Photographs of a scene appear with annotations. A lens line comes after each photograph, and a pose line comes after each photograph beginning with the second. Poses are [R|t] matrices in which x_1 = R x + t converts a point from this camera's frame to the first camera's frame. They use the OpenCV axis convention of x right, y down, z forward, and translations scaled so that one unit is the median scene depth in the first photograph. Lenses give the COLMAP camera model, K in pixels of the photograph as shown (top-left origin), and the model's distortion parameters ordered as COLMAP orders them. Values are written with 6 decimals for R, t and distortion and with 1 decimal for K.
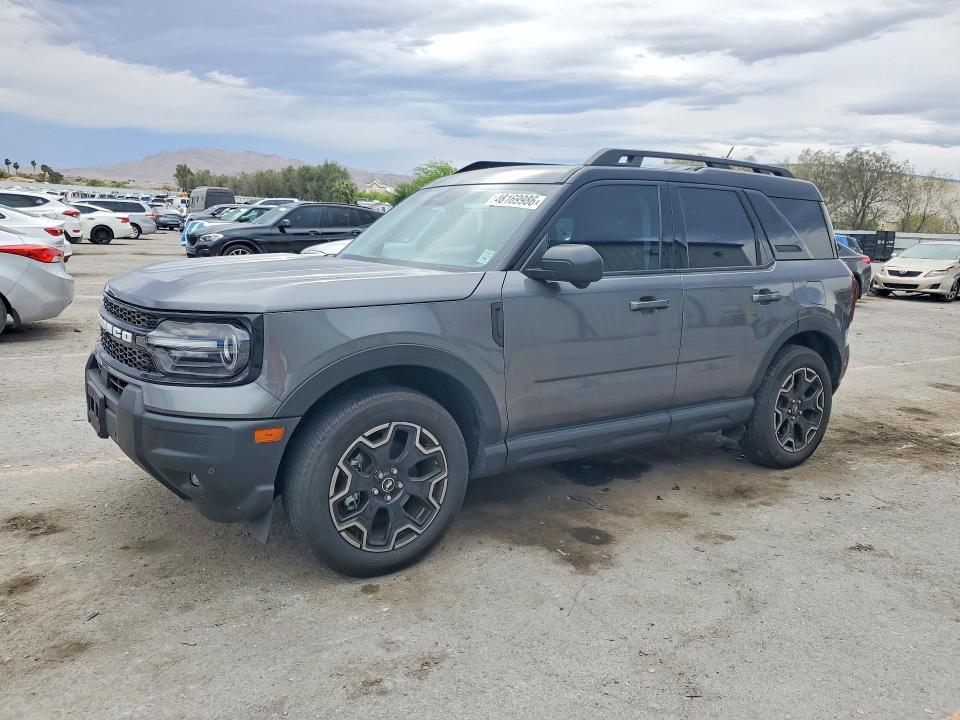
lens RADIAL K [[761.6, 0, 480.0], [0, 761.6, 360.0], [0, 0, 1]] dist [0.008053, 0.002091]
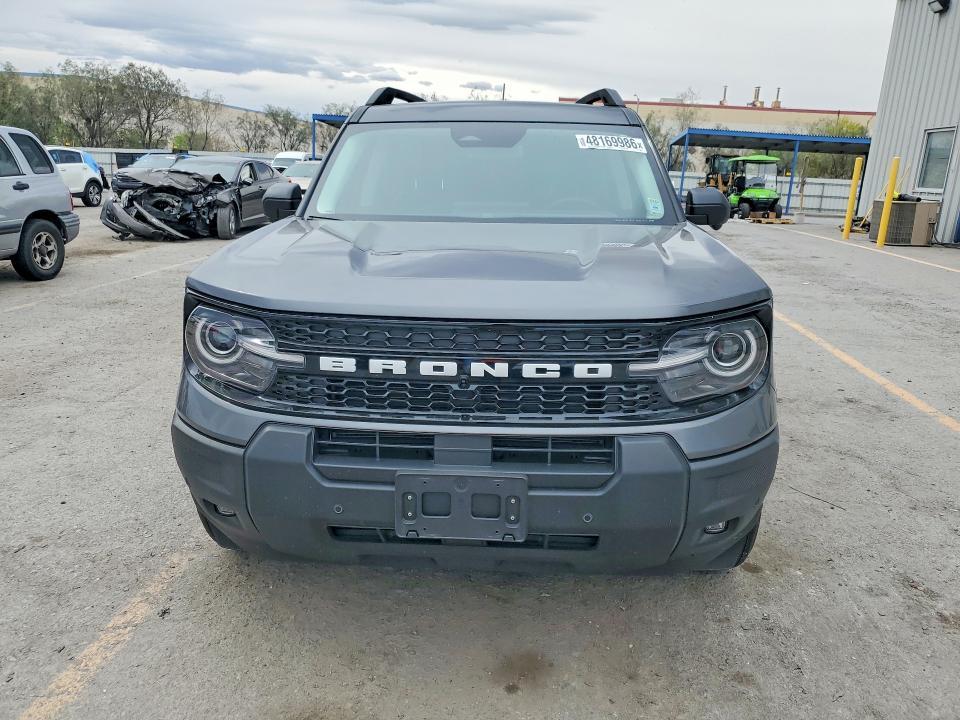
lens RADIAL K [[749.7, 0, 456.9], [0, 749.7, 356.6], [0, 0, 1]] dist [0.011573, 0.015866]
pose [[0.603752, -0.219859, 0.766254, -0.085717], [0.137964, 0.975529, 0.171200, -0.014445], [-0.785143, 0.002353, 0.619310, 0.057669]]
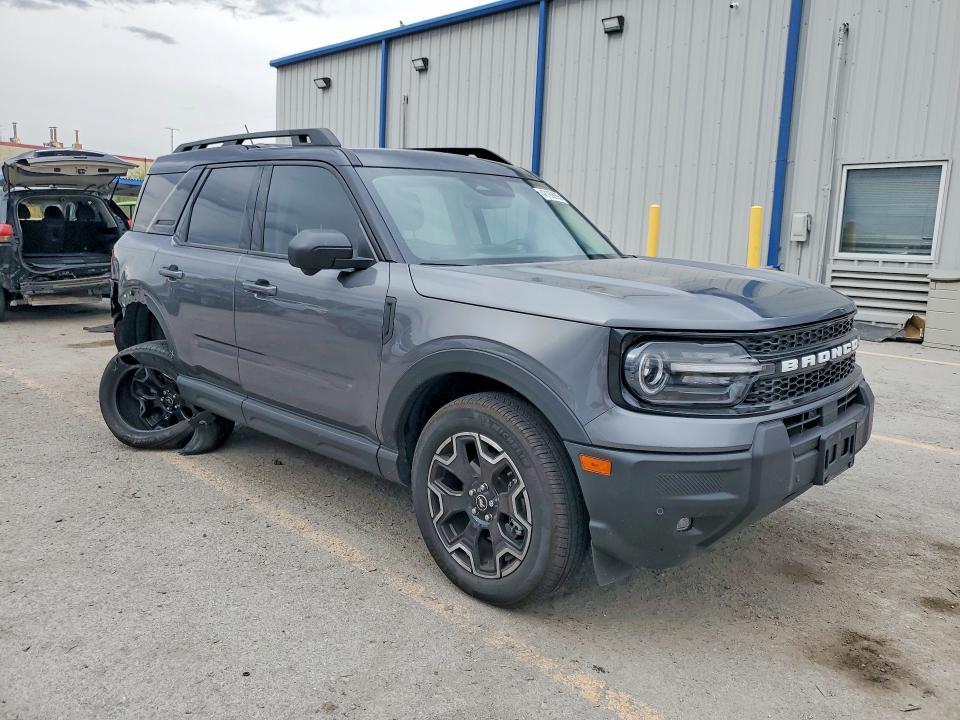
lens RADIAL K [[761.6, 0, 480.0], [0, 761.6, 360.0], [0, 0, 1]] dist [0.008053, 0.002091]
pose [[-0.229099, -0.209720, 0.950543, -0.110249], [0.136926, 0.959862, 0.244778, -0.027674], [-0.963725, 0.186233, -0.191187, 0.140121]]
